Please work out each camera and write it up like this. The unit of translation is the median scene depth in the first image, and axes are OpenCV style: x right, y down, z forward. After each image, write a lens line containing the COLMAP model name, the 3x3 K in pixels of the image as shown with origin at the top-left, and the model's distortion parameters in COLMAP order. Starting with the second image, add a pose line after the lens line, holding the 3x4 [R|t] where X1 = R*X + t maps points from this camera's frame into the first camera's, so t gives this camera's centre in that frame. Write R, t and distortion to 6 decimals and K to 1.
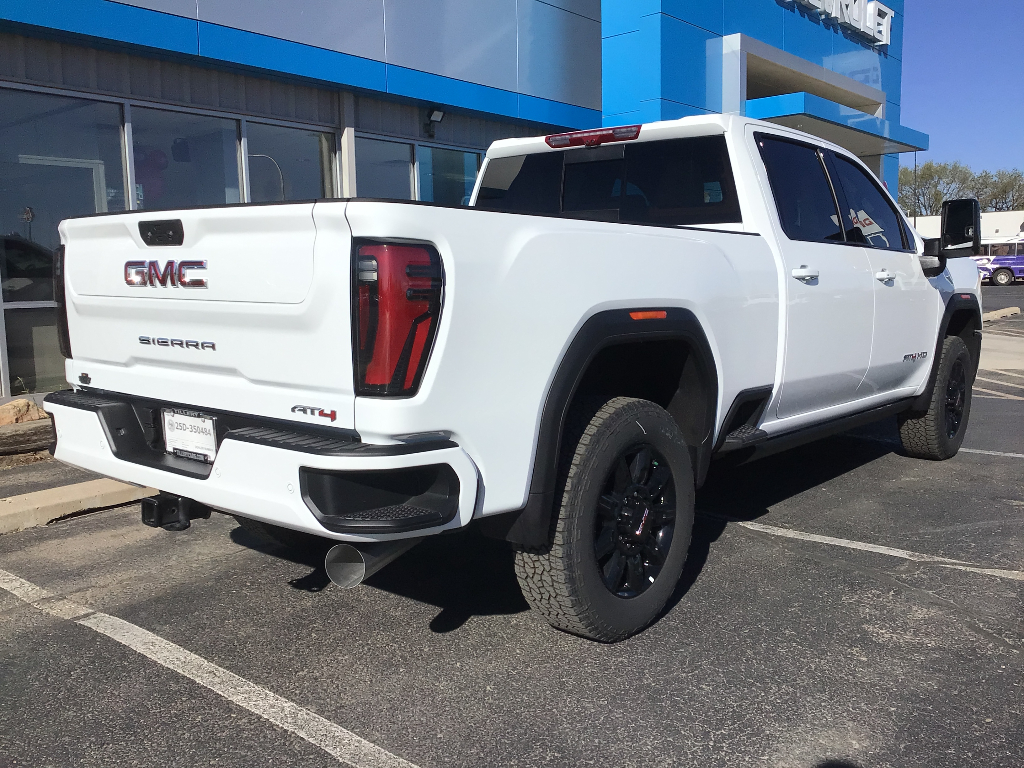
lens RADIAL K [[938.7, 0, 512.0], [0, 938.7, 384.0], [0, 0, 1]] dist [0.037420, -0.037677]
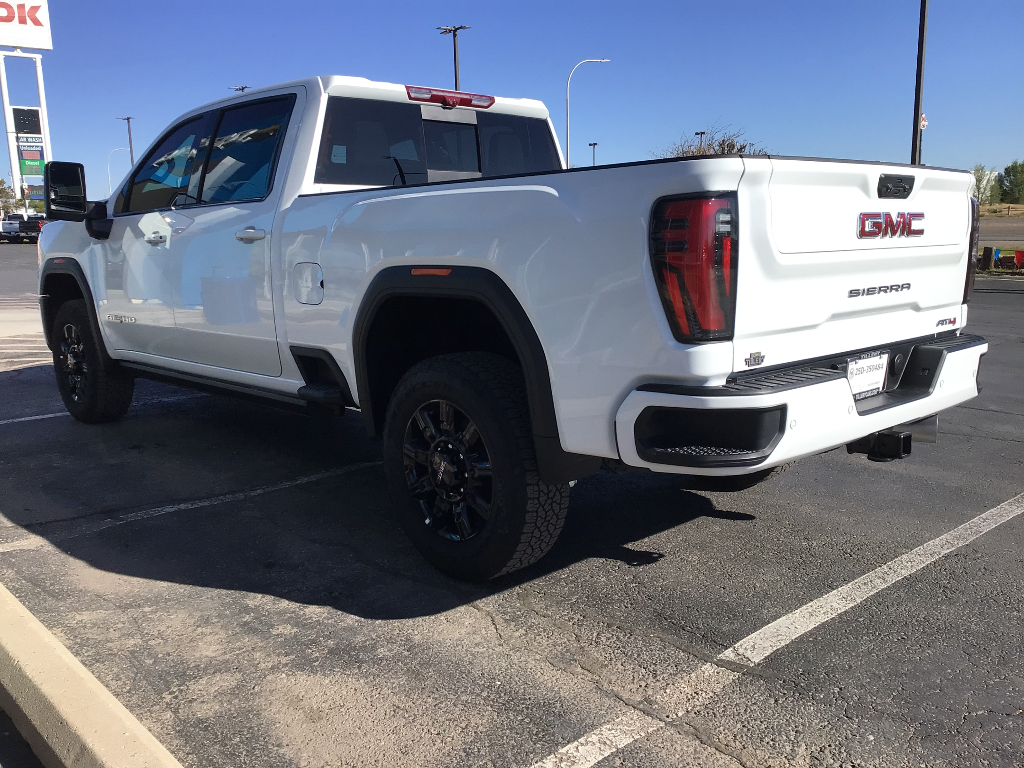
lens RADIAL K [[938.7, 0, 512.0], [0, 938.7, 384.0], [0, 0, 1]] dist [0.037420, -0.037677]
pose [[0.108432, -0.162040, 0.980809, -1.290344], [0.132725, 0.980153, 0.147258, -0.133118], [-0.985204, 0.114210, 0.127787, 1.125877]]
